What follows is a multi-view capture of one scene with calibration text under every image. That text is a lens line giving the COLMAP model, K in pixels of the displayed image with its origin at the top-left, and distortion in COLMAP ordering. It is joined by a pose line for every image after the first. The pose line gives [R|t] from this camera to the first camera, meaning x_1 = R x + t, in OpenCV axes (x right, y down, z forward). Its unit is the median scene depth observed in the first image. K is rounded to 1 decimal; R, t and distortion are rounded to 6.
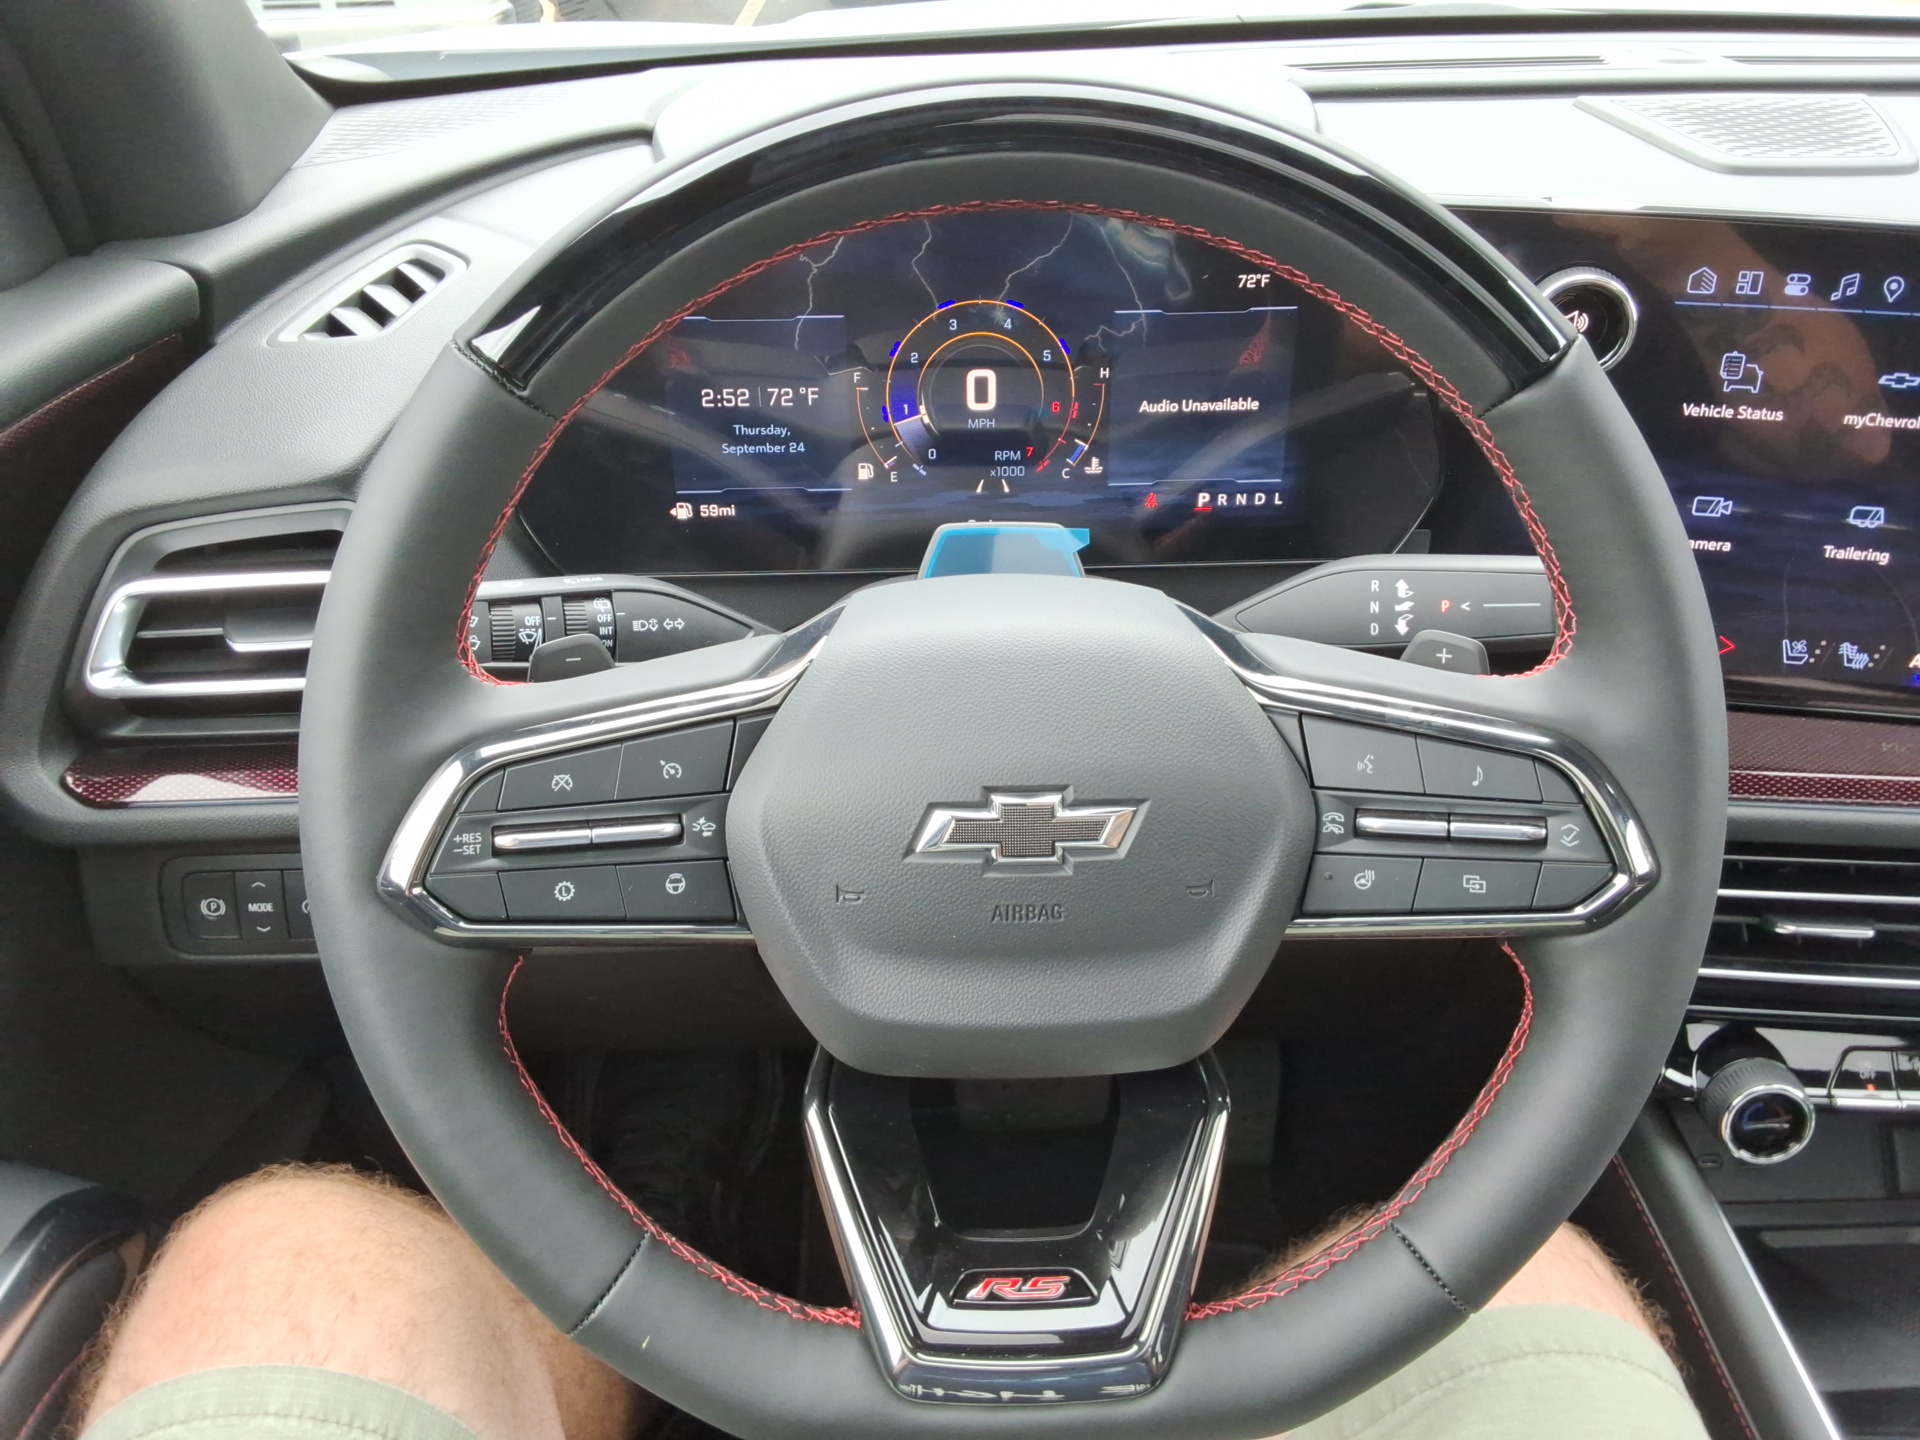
lens RADIAL K [[1533.3, 0, 967.7], [0, 1533.3, 716.5], [0, 0, 1]] dist [0.103322, -0.152405]
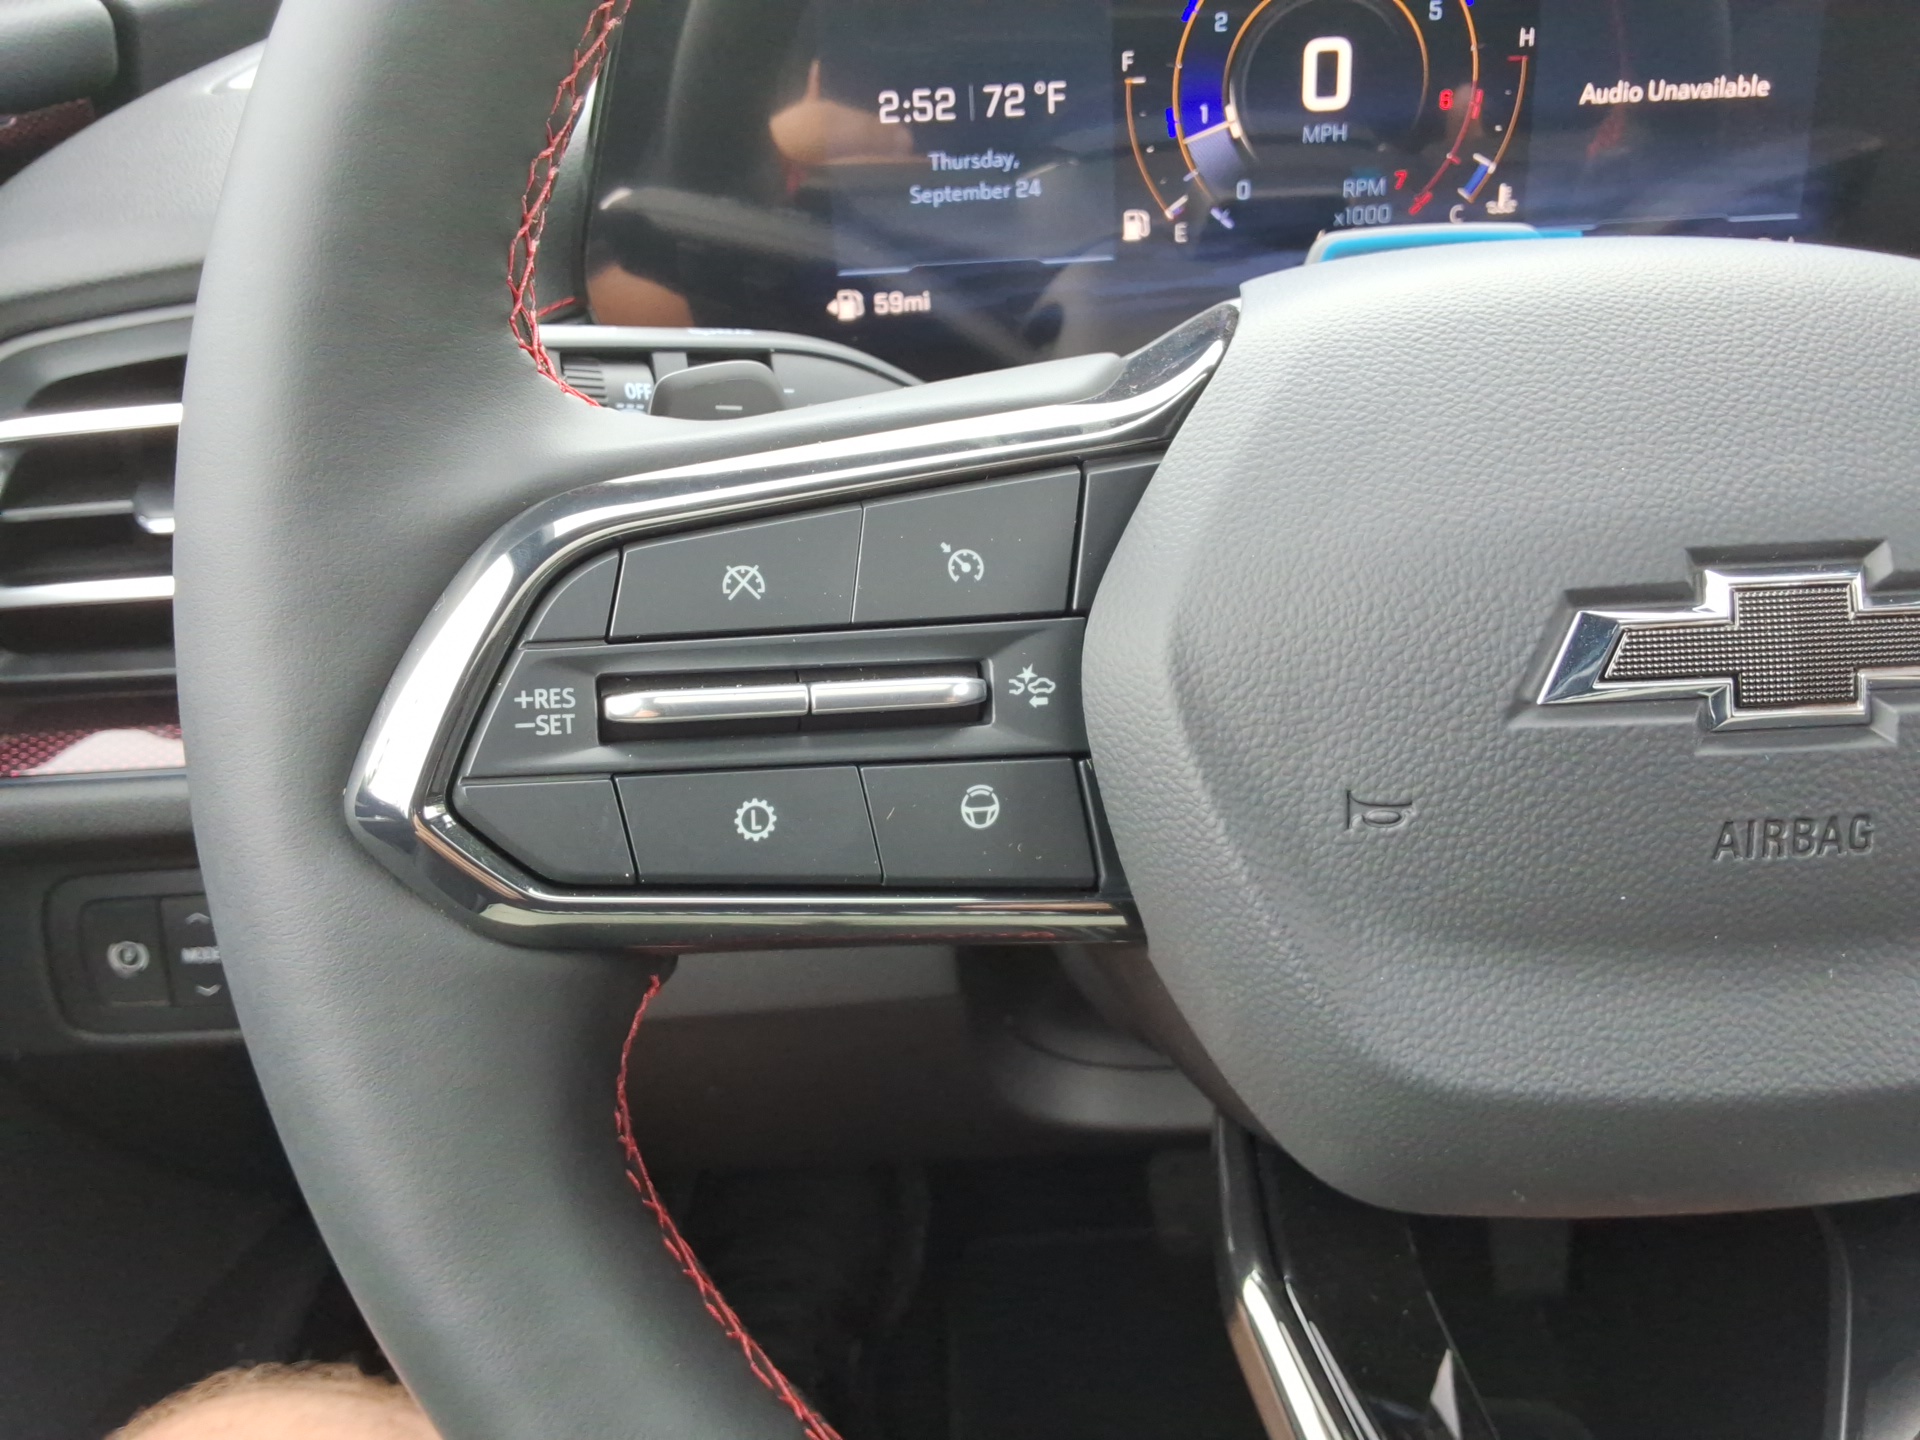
lens RADIAL K [[1533.3, 0, 956.7], [0, 1533.3, 723.6], [0, 0, 1]] dist [0.103322, -0.152405]
pose [[0.998948, -0.037398, -0.026539, -0.134536], [0.035763, 0.997581, -0.059615, 0.081380], [0.028704, 0.058603, 0.997869, 0.390318]]
